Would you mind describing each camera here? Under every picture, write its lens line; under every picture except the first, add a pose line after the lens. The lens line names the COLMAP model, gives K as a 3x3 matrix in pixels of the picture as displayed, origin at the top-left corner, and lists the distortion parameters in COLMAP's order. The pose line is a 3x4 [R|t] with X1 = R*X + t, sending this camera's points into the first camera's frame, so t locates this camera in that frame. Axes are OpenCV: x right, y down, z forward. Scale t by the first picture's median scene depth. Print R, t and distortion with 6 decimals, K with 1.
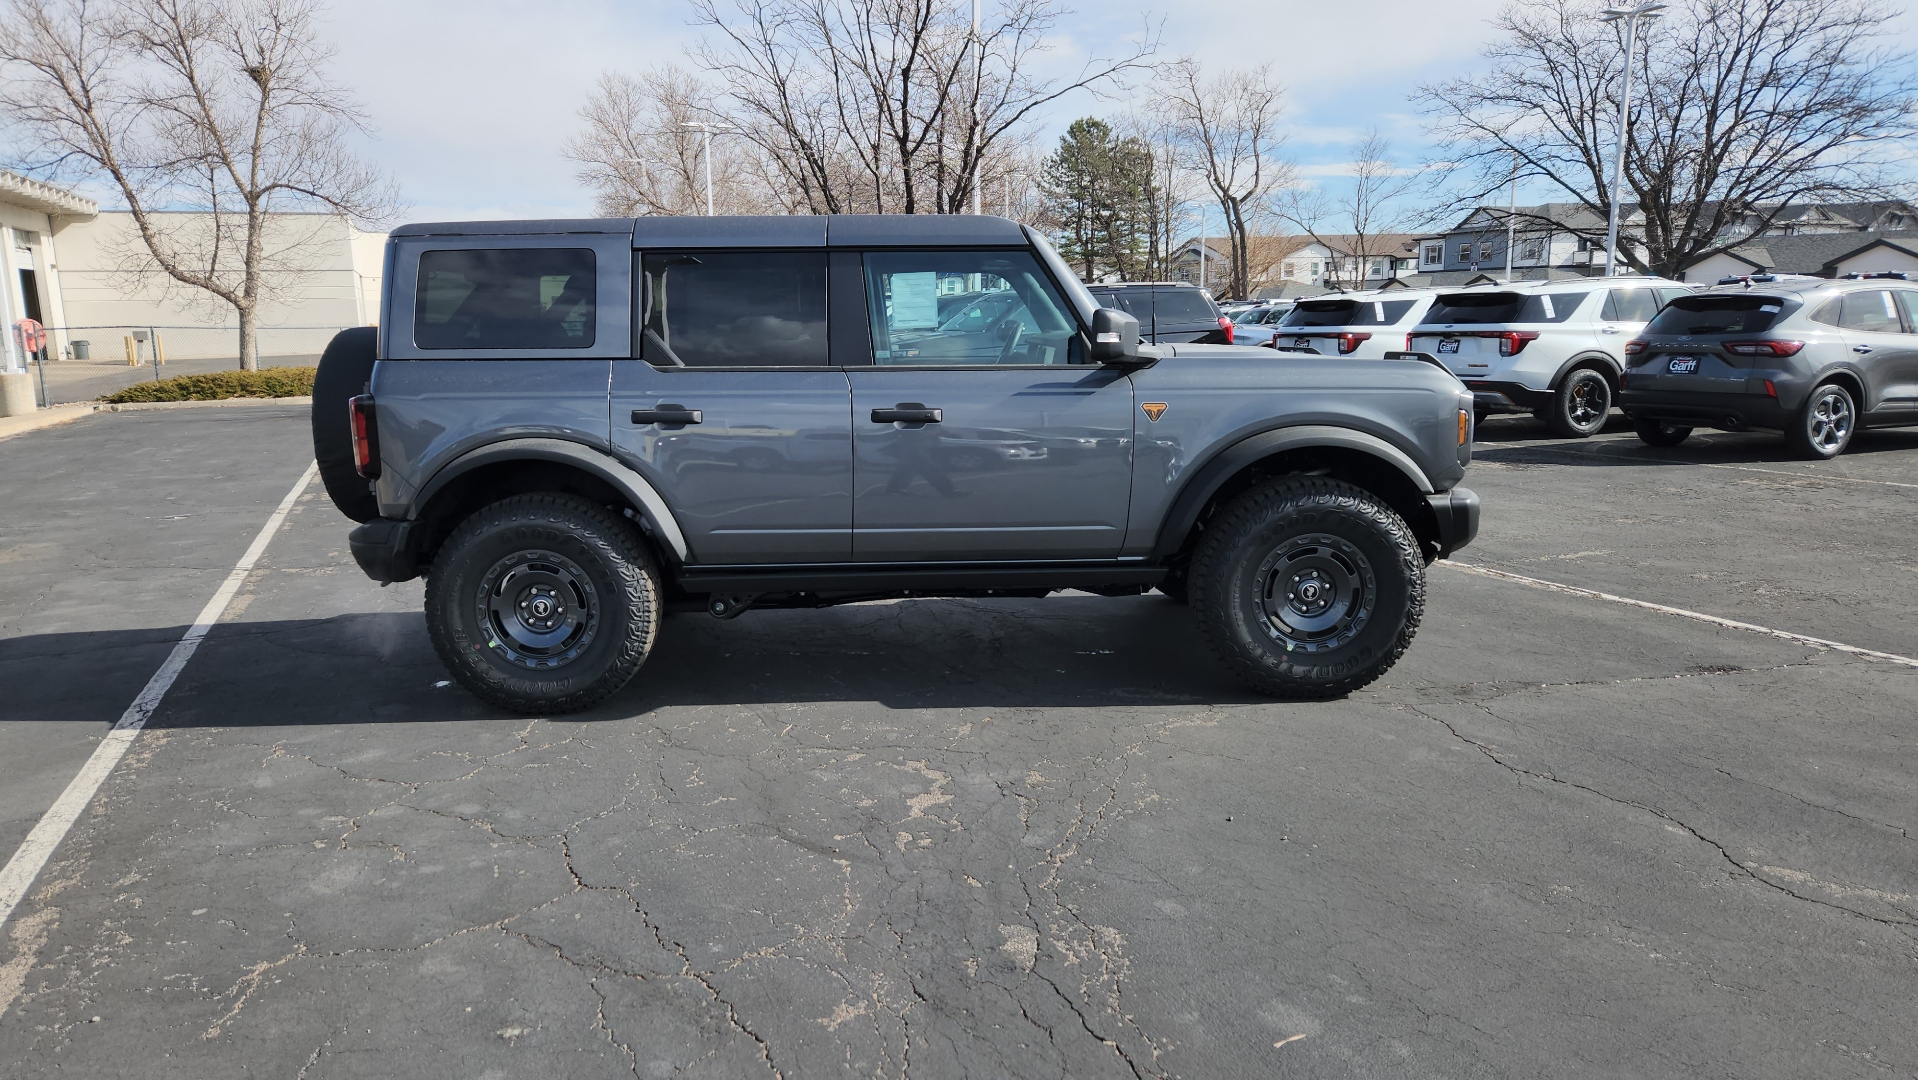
lens RADIAL K [[1276.3, 0, 935.7], [0, 1276.3, 553.9], [0, 0, 1]] dist [0.075505, -0.060477]
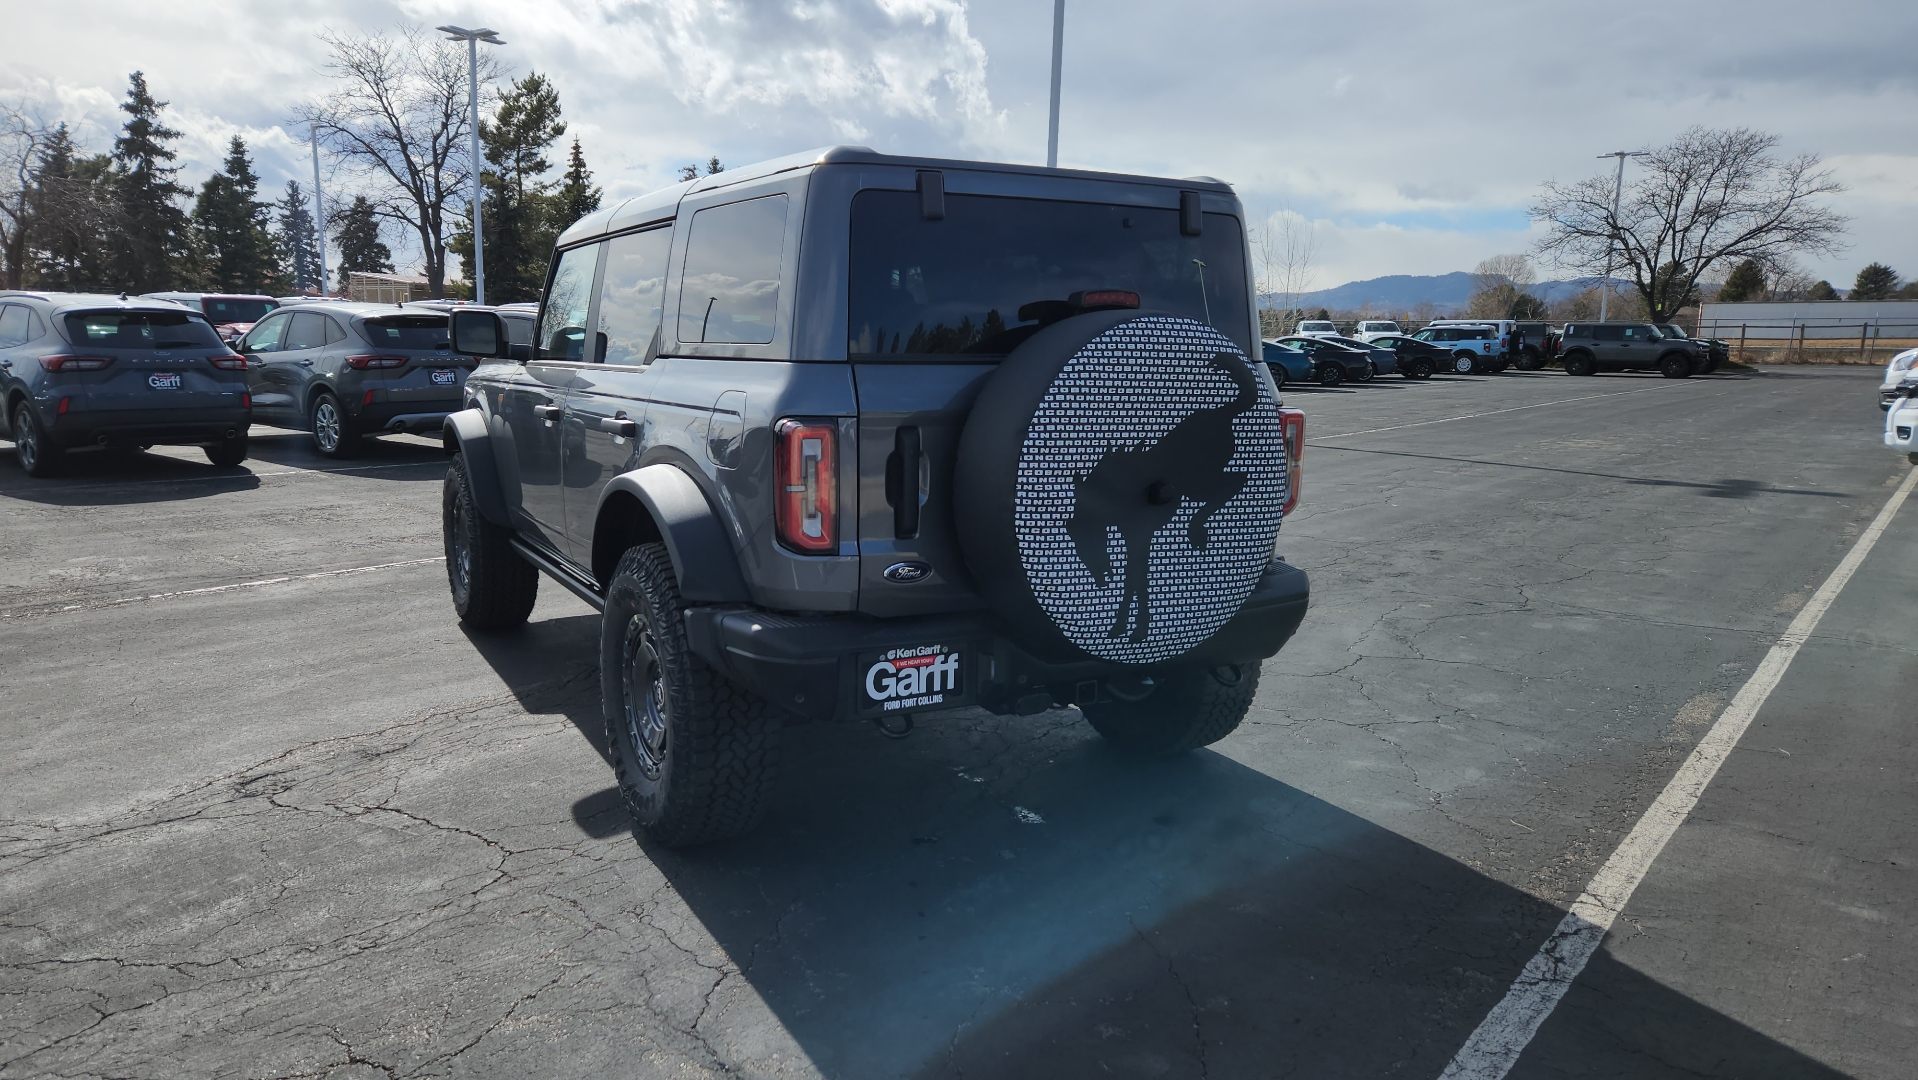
lens RADIAL K [[1276.3, 0, 914.5], [0, 1276.3, 549.3], [0, 0, 1]] dist [0.075505, -0.060477]
pose [[-0.475991, -0.130588, 0.869701, -0.396417], [0.151381, 0.961988, 0.227297, -0.097046], [-0.866323, 0.239847, -0.438129, 0.605364]]
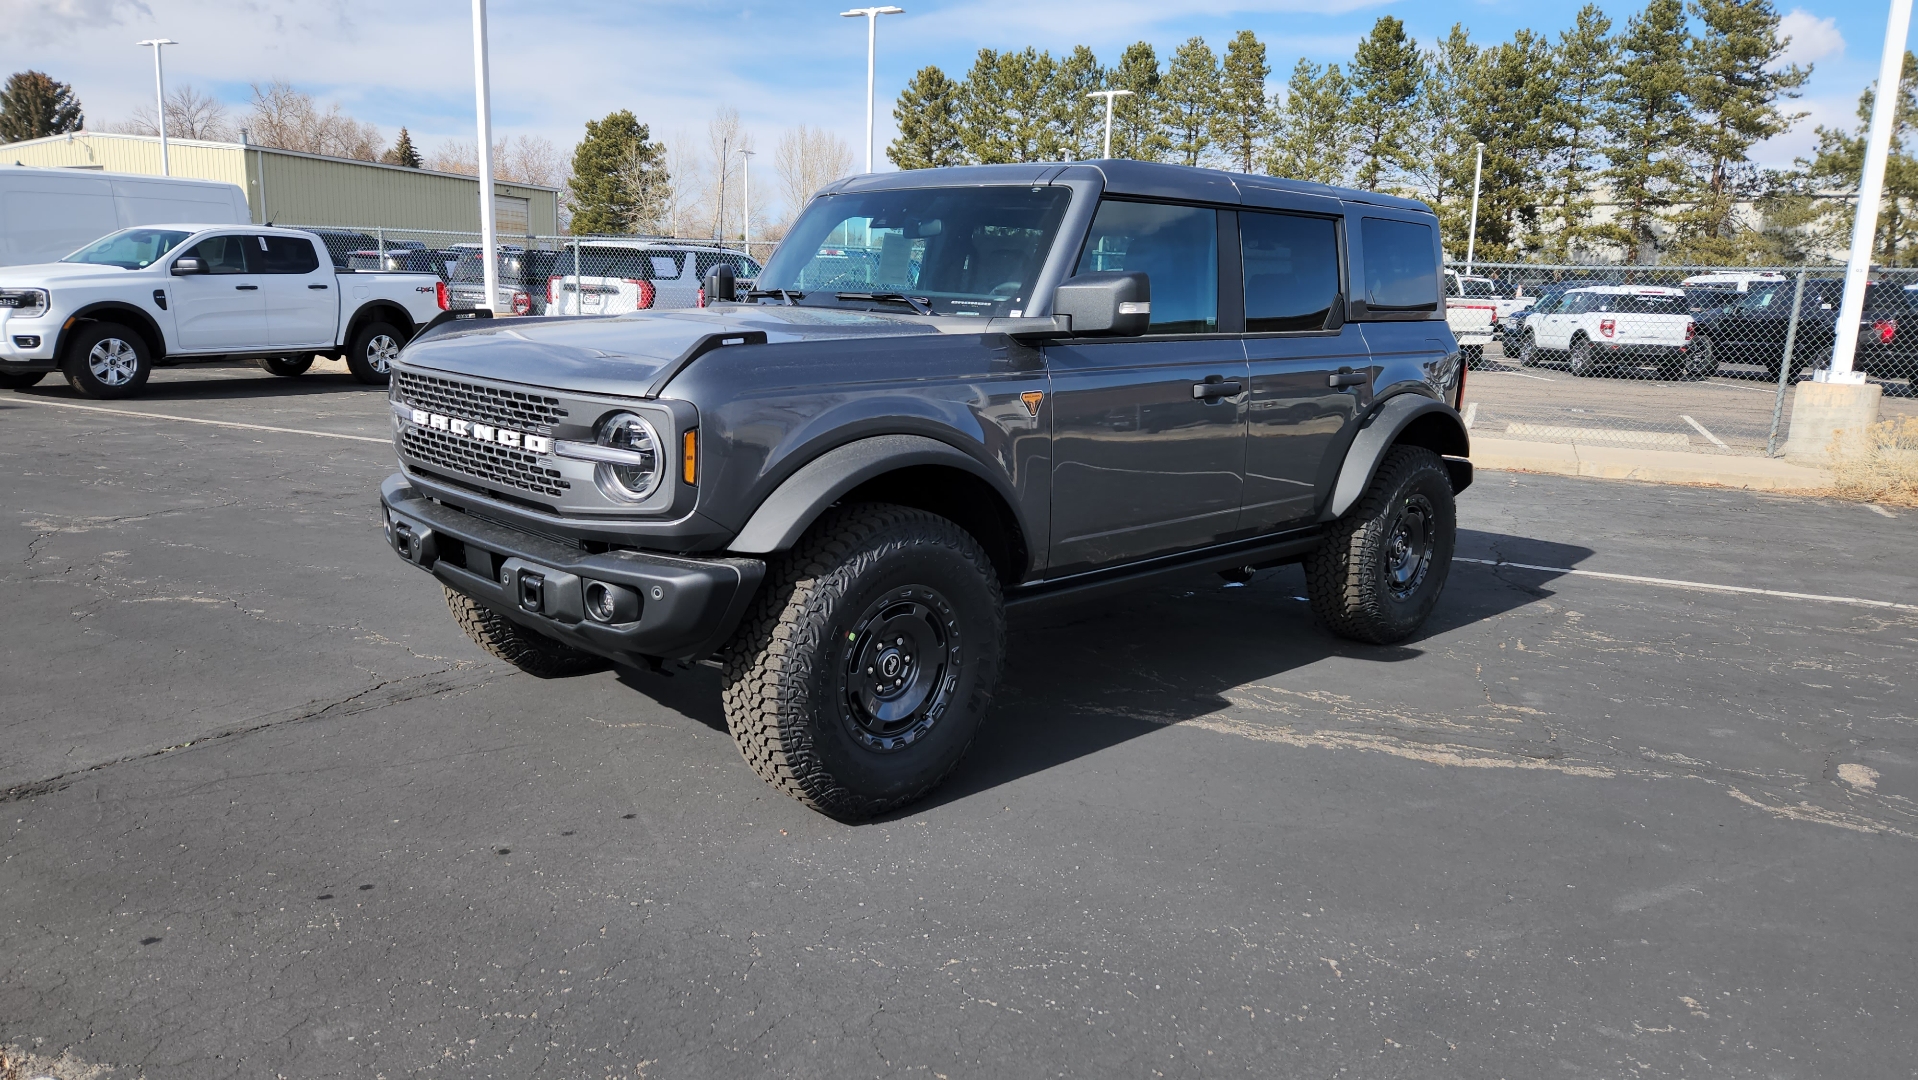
lens RADIAL K [[1275.3, 0, 924.4], [0, 1275.3, 536.0], [0, 0, 1]] dist [0.073469, -0.059972]
pose [[-0.724048, 0.127525, -0.677859, 0.290921], [-0.138165, 0.936026, 0.323674, -0.131322], [0.675770, 0.328012, -0.660108, 0.715000]]
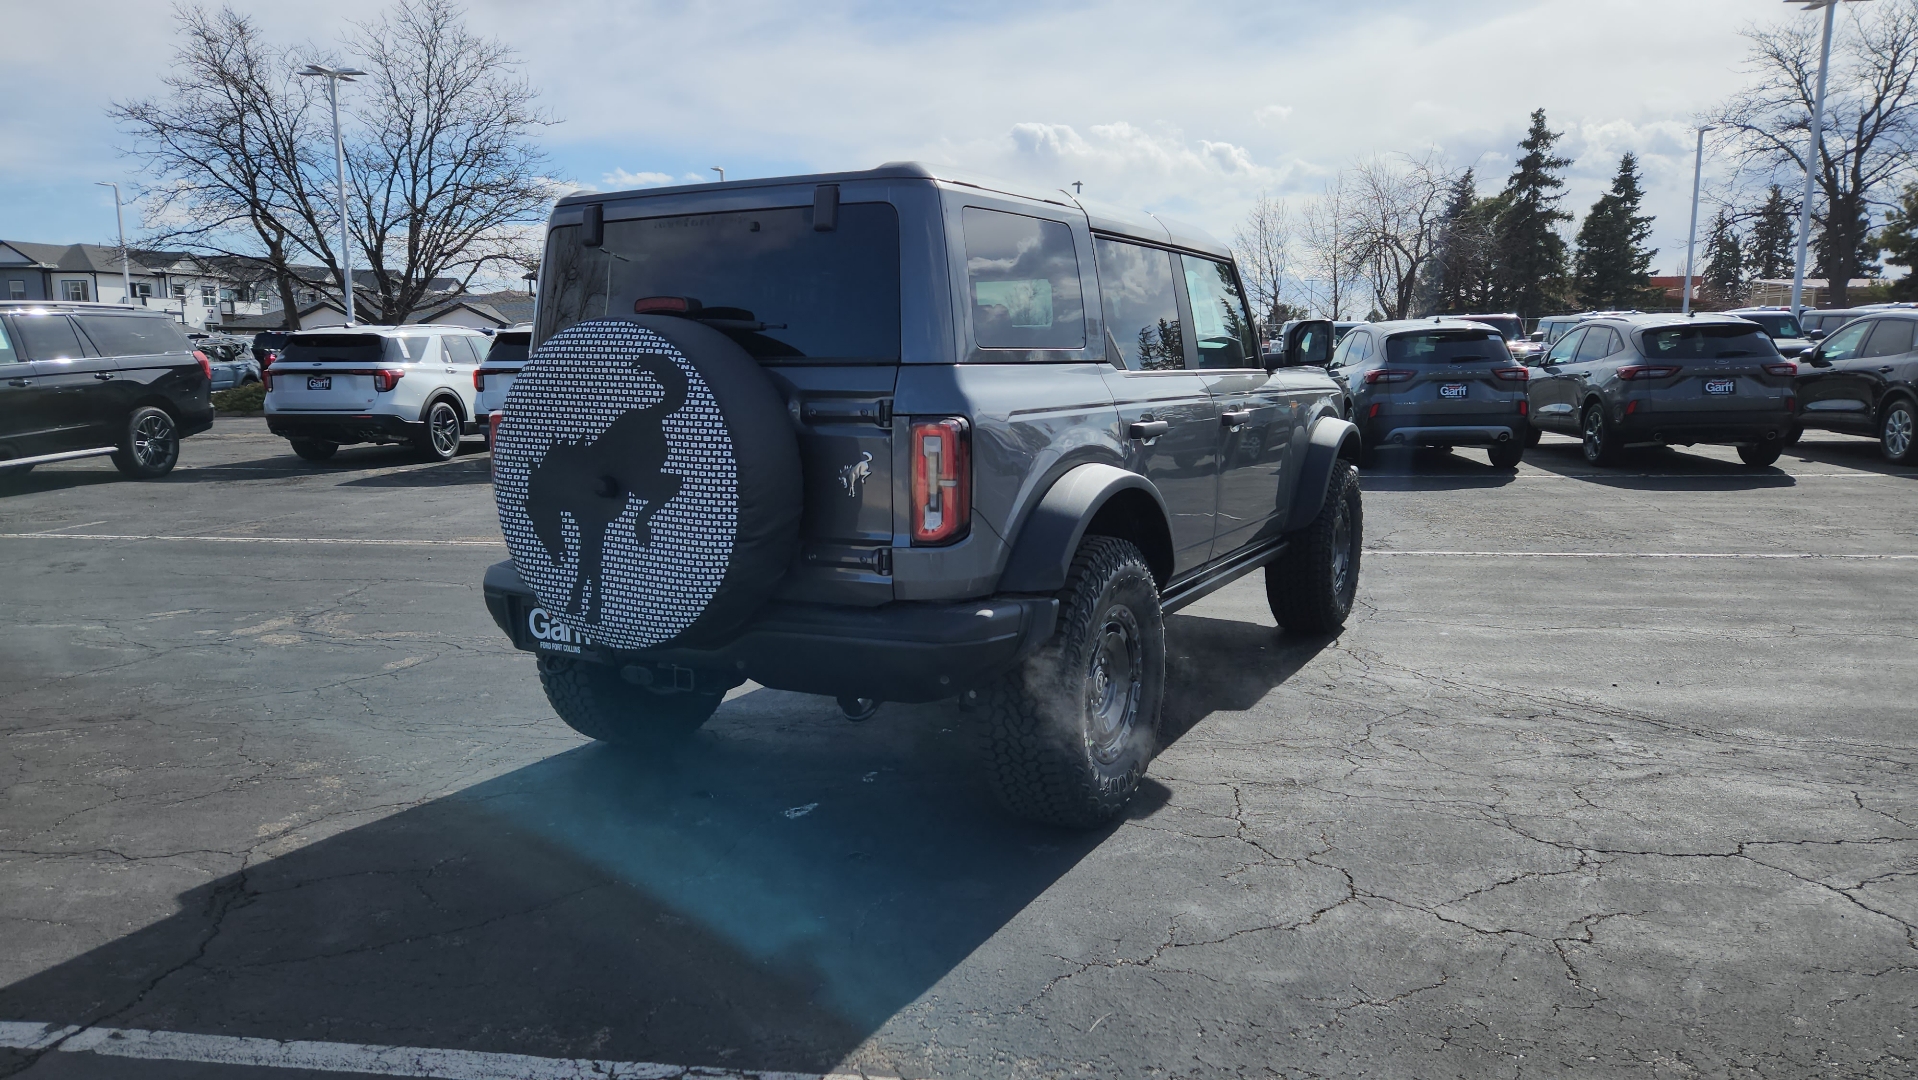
lens RADIAL K [[1275.4, 0, 932.5], [0, 1275.4, 530.3], [0, 0, 1]] dist [0.071832, -0.056561]
pose [[0.503309, -0.104778, 0.857731, -0.395085], [0.152959, 0.987749, 0.030906, -0.034027], [-0.850461, 0.115642, 0.513170, 0.267288]]
